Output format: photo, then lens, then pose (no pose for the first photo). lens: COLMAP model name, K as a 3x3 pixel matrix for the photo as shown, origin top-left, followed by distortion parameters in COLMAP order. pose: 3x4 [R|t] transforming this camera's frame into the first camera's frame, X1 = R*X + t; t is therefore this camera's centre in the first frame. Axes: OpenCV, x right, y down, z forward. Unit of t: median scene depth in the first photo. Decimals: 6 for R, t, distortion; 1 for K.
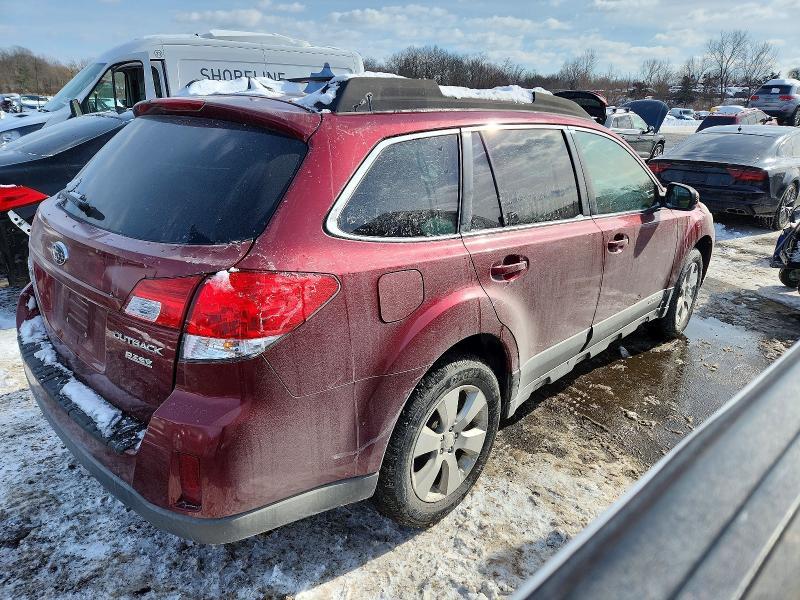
lens RADIAL K [[539.8, 0, 400.0], [0, 539.8, 300.0], [0, 0, 1]] dist [0.075422, -0.065945]
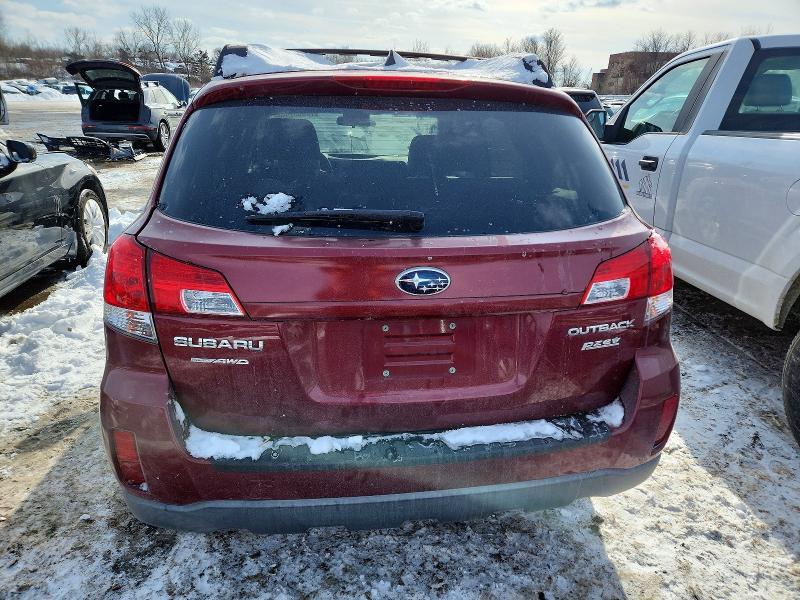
lens RADIAL K [[539.8, 0, 400.0], [0, 539.8, 300.0], [0, 0, 1]] dist [0.075422, -0.065945]
pose [[0.611422, -0.284044, 0.738568, -0.951157], [0.251848, 0.954672, 0.158663, -0.150131], [-0.750158, 0.088996, 0.655243, 0.410305]]
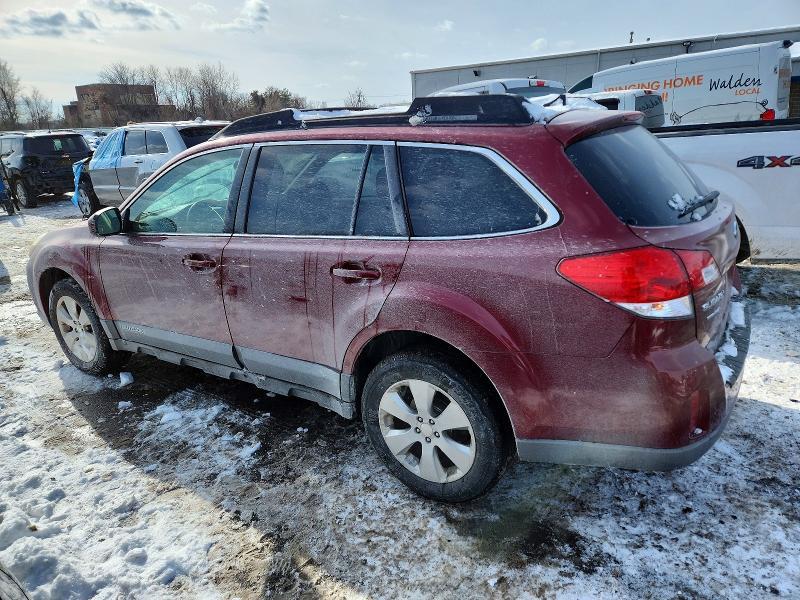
lens RADIAL K [[539.8, 0, 400.0], [0, 539.8, 300.0], [0, 0, 1]] dist [0.075422, -0.065945]
pose [[-0.201616, -0.319323, 0.925950, -1.342238], [0.360375, 0.854865, 0.373276, -0.565519], [-0.910758, 0.408948, -0.057279, 1.456595]]
